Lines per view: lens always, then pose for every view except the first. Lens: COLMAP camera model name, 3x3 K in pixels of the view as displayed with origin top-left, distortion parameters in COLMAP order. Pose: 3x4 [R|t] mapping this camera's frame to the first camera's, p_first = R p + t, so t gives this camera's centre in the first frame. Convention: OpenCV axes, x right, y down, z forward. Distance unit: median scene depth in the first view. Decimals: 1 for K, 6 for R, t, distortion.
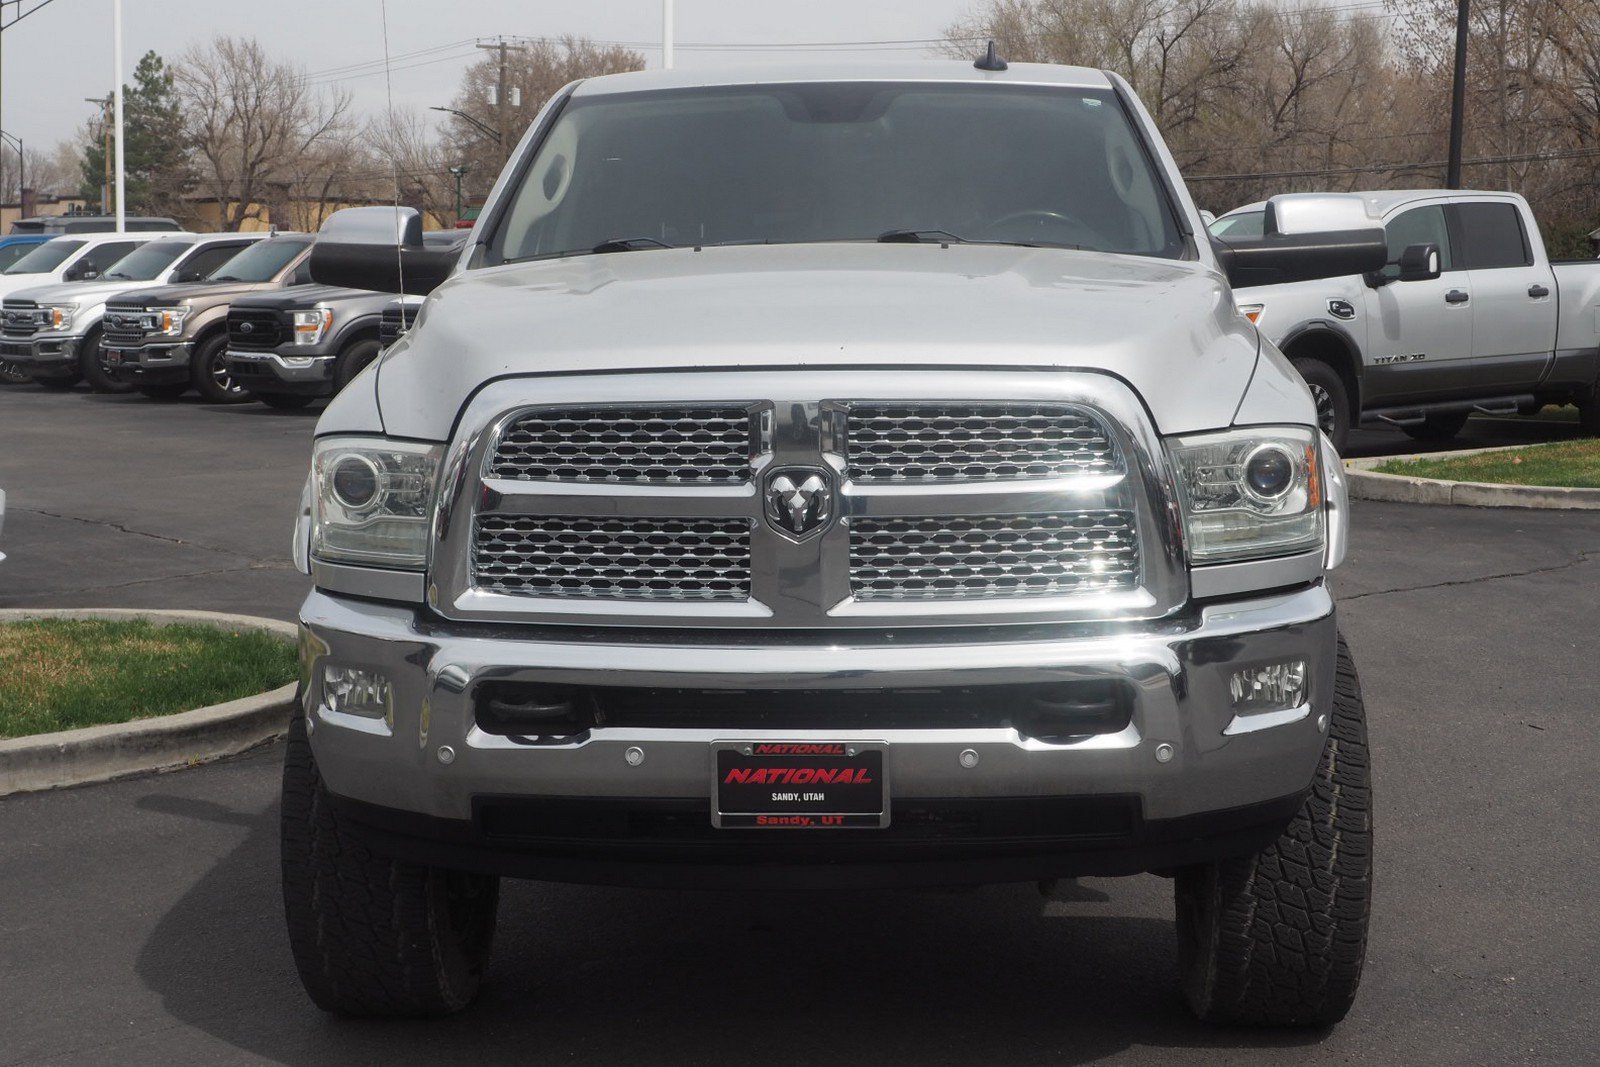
lens RADIAL K [[2550.5, 0, 800.0], [0, 2550.5, 533.5], [0, 0, 1]] dist [-0.031600, -0.073044]
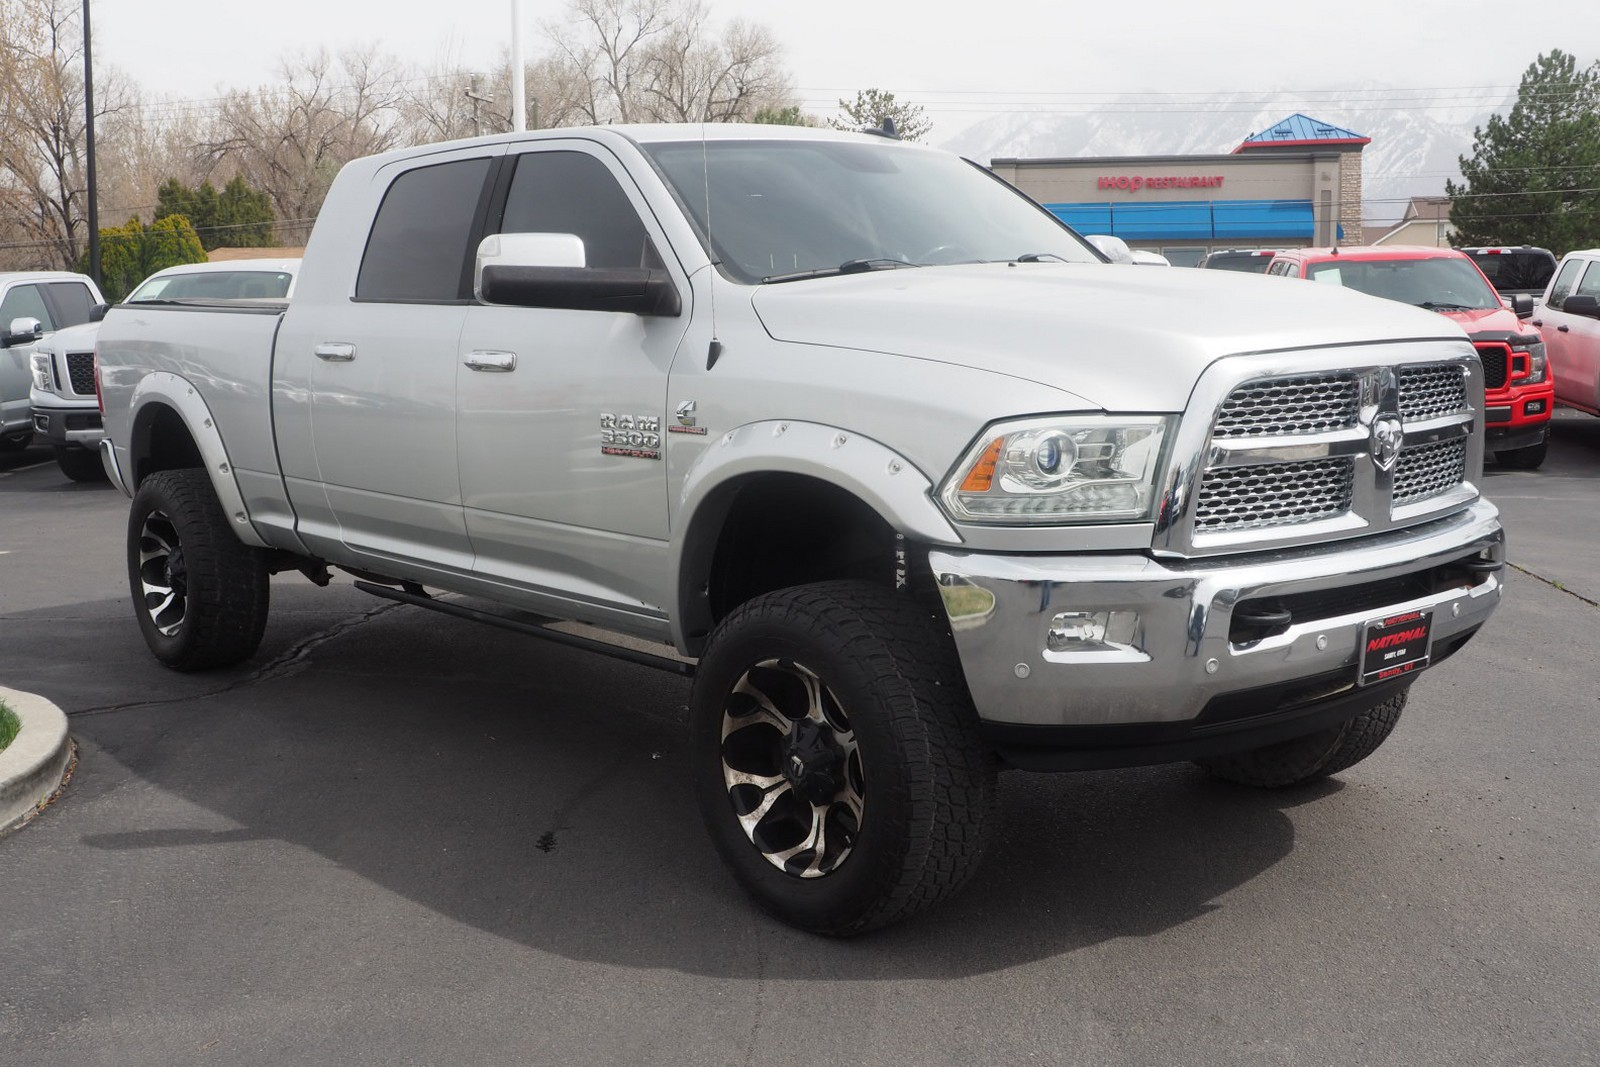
lens RADIAL K [[1738.3, 0, 800.0], [0, 1738.3, 533.5], [0, 0, 1]] dist [-0.000312, -0.002090]
pose [[0.710278, -0.097190, 0.697180, -0.850606], [0.090671, 0.994804, 0.046305, -0.033182], [-0.698057, 0.030325, 0.715399, 0.532605]]
